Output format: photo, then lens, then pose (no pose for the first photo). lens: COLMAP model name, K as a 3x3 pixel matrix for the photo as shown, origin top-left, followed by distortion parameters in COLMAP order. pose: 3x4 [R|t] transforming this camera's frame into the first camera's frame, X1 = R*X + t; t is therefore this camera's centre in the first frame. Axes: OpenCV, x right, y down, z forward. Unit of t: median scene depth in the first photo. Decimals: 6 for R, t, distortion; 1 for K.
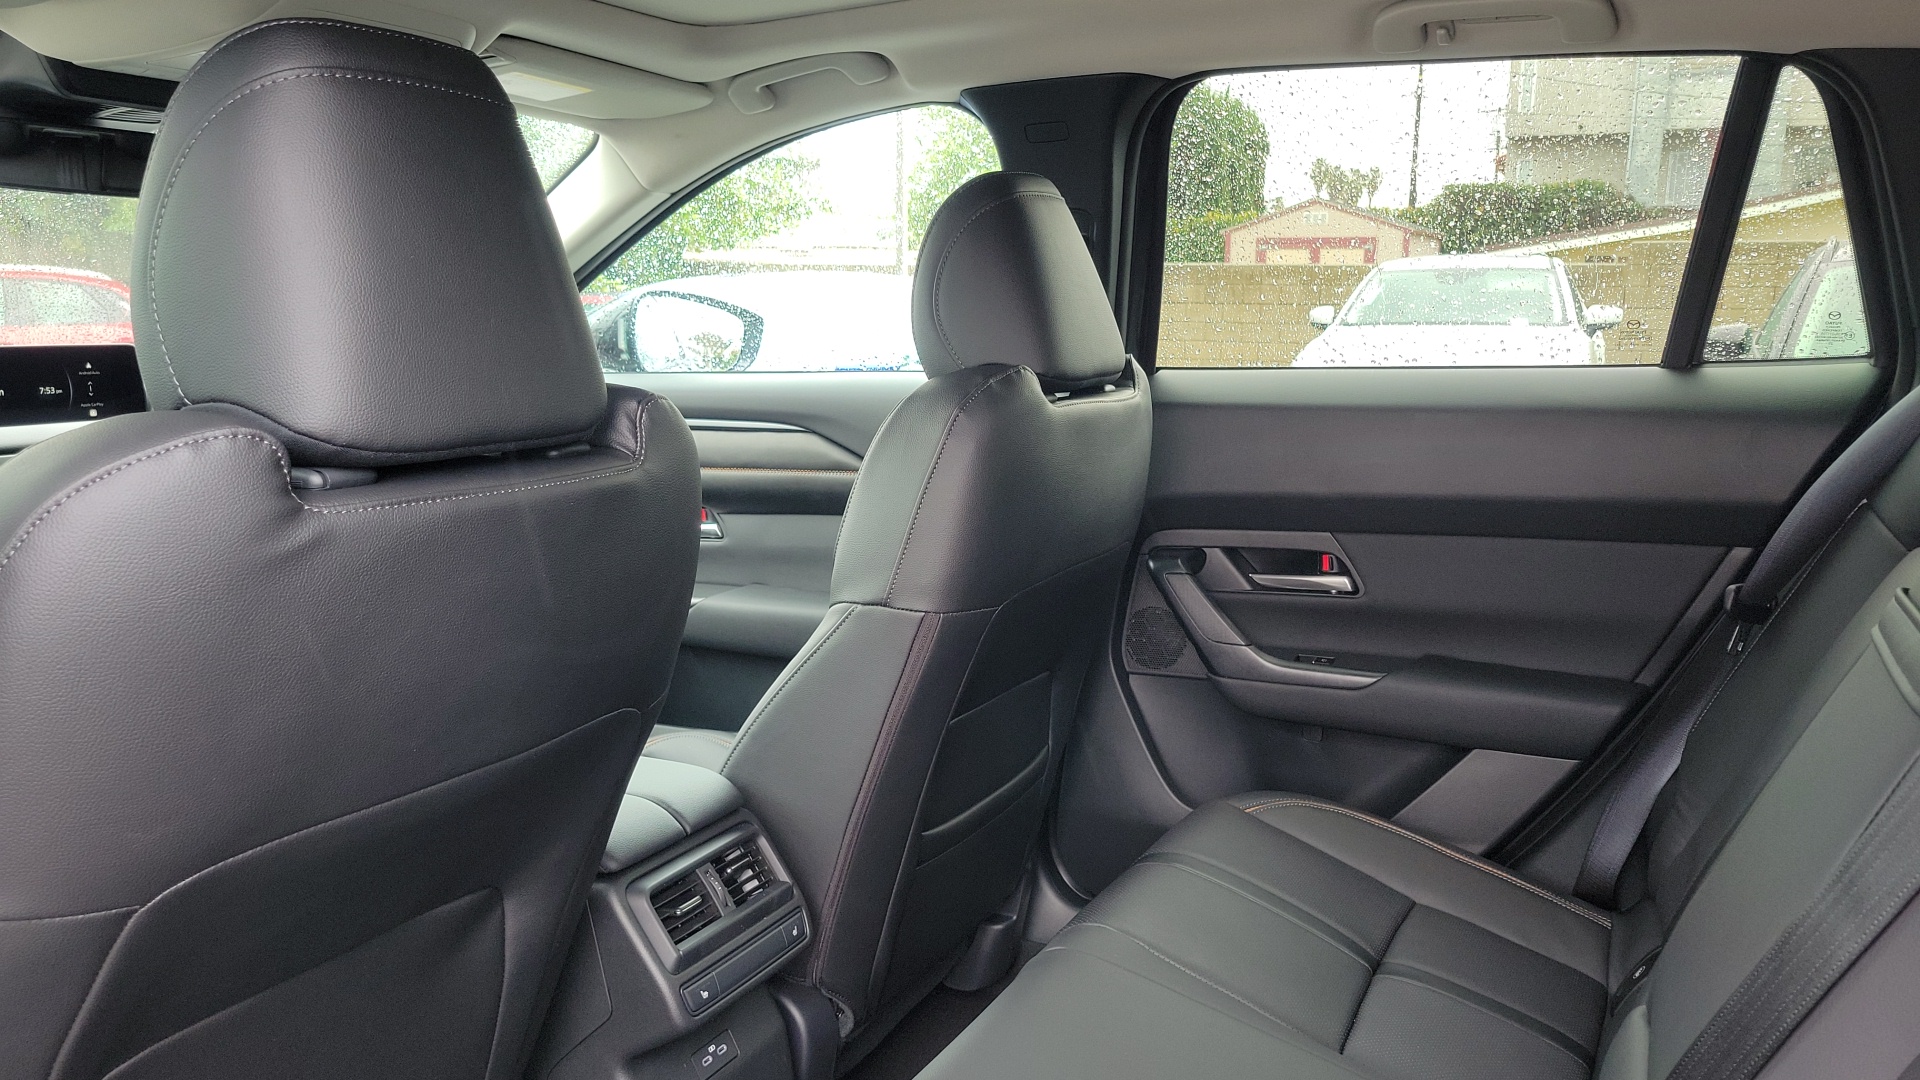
lens RADIAL K [[1445.2, 0, 954.0], [0, 1445.2, 536.3], [0, 0, 1]] dist [0.037166, -0.036108]
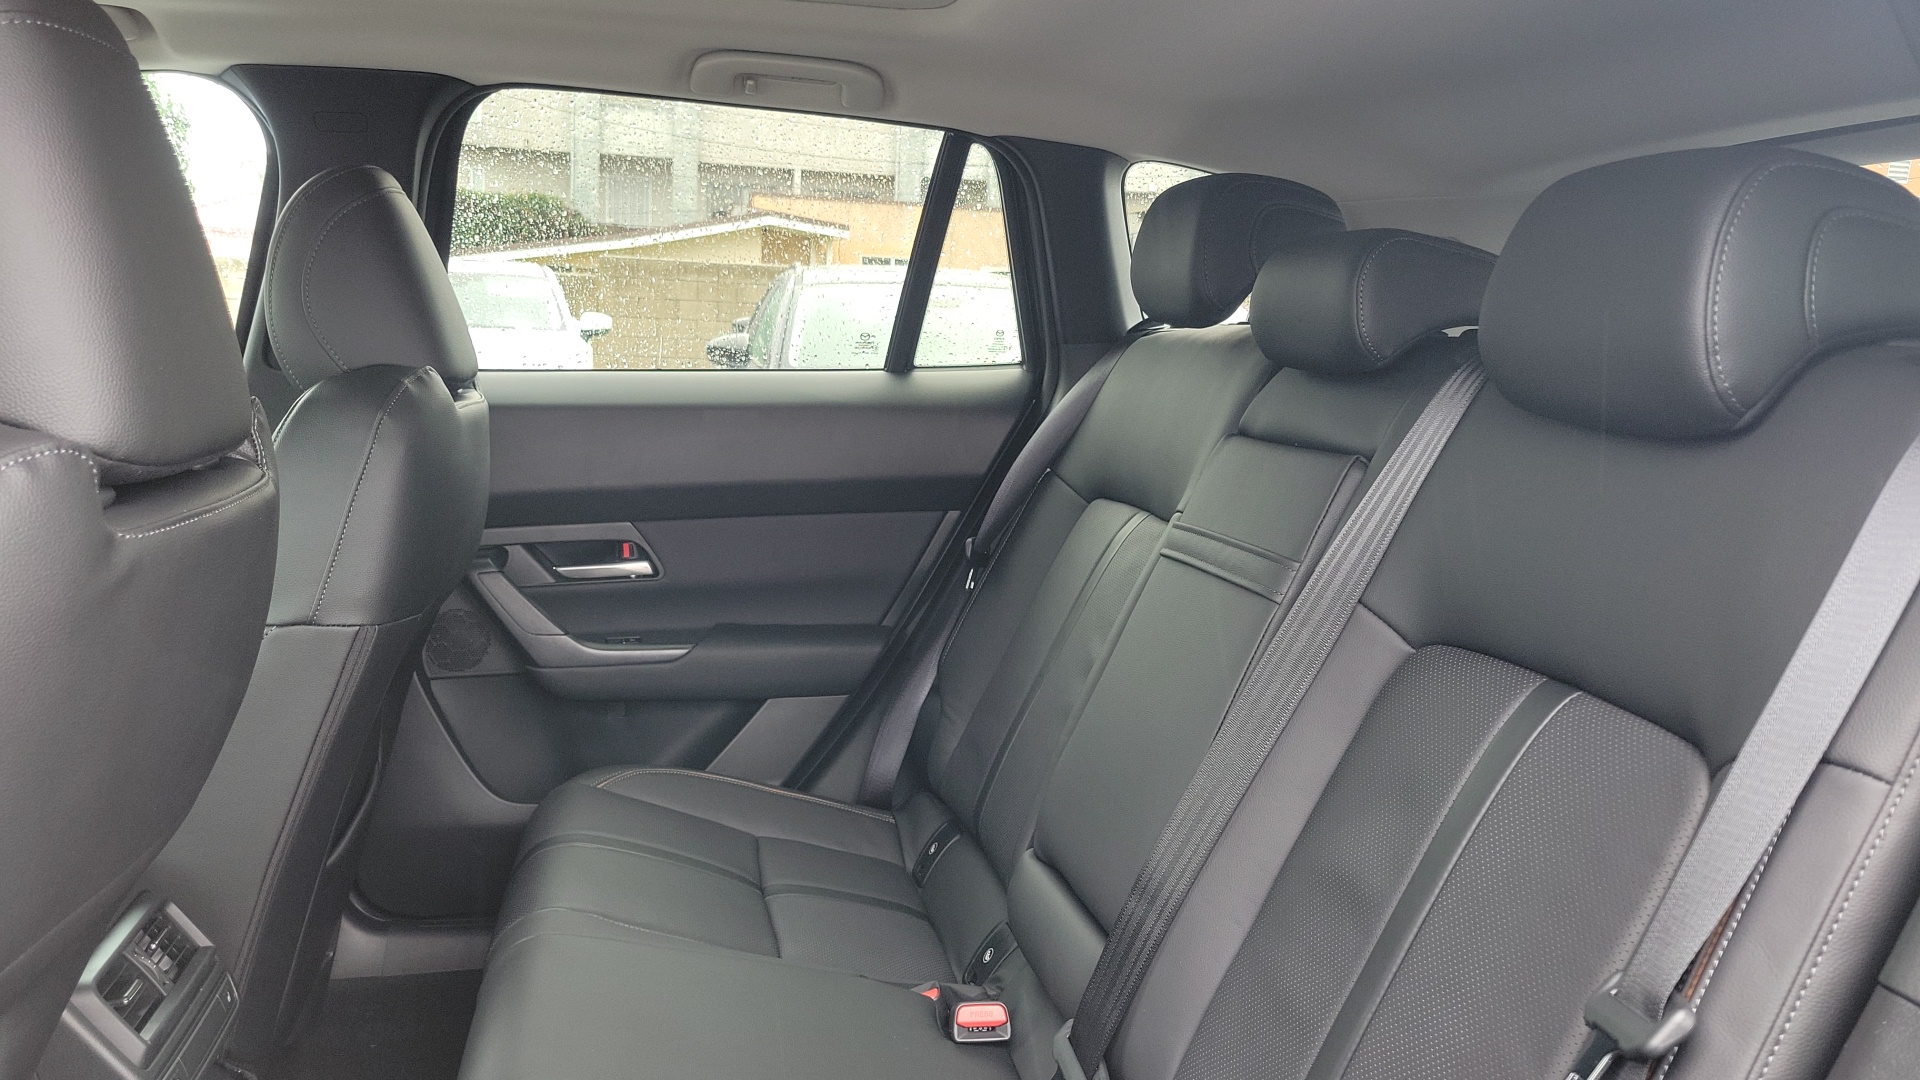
lens RADIAL K [[1445.2, 0, 954.0], [0, 1445.2, 536.3], [0, 0, 1]] dist [0.037166, -0.036108]
pose [[0.765945, -0.070873, 0.638988, -0.258987], [0.071664, 0.997123, 0.024693, -0.001291], [-0.638899, 0.026879, 0.768821, 0.011125]]
